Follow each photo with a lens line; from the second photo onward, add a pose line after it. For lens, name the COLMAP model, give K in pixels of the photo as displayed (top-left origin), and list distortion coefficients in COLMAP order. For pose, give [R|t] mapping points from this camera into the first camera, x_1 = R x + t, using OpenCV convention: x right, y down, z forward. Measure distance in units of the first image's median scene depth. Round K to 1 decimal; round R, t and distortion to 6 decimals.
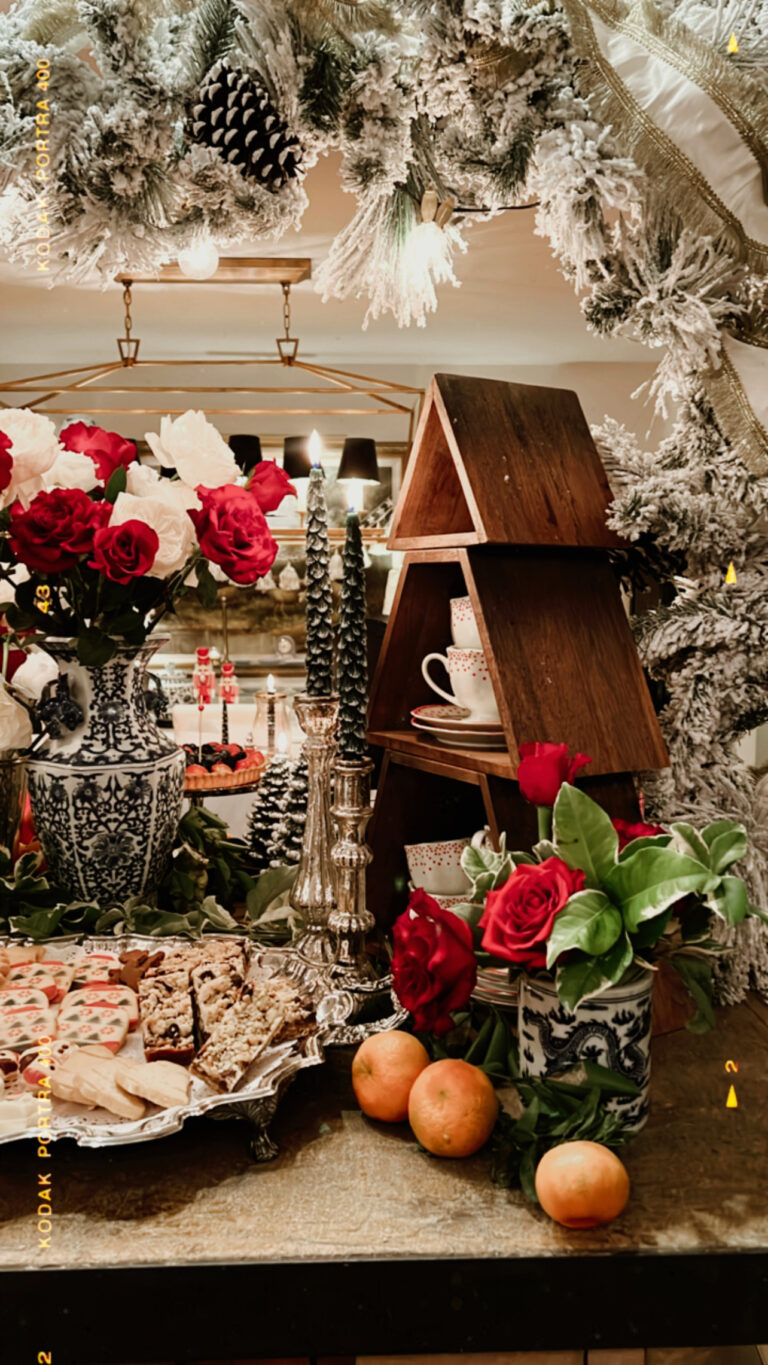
lens RADIAL K [[1105.8, 0, 381.1], [0, 1105.8, 687.7], [0, 0, 1]] dist [0.088666, -0.097245]
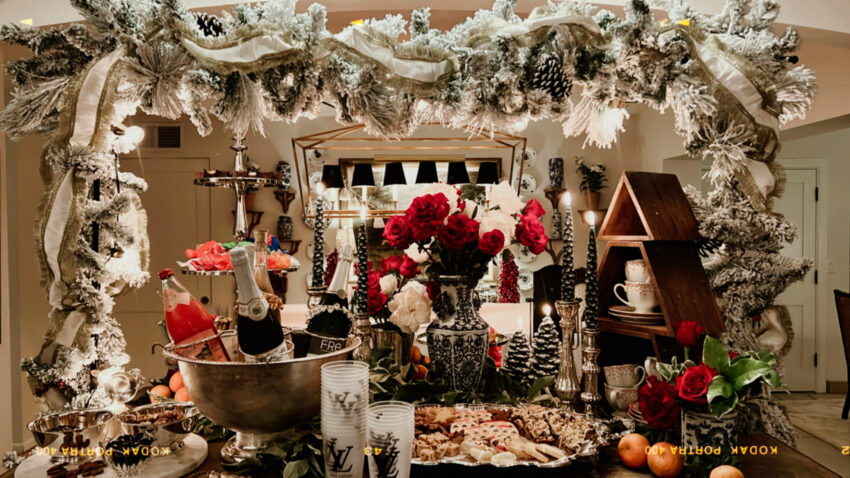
lens RADIAL K [[688.6, 0, 428.5], [0, 688.6, 242.9], [0, 0, 1]] dist [0.088666, -0.097245]
pose [[0.999965, 0.000214, -0.008308, -0.344999], [-0.000810, 0.997411, -0.071905, -0.010707], [0.008271, 0.071910, 0.997377, -0.487908]]
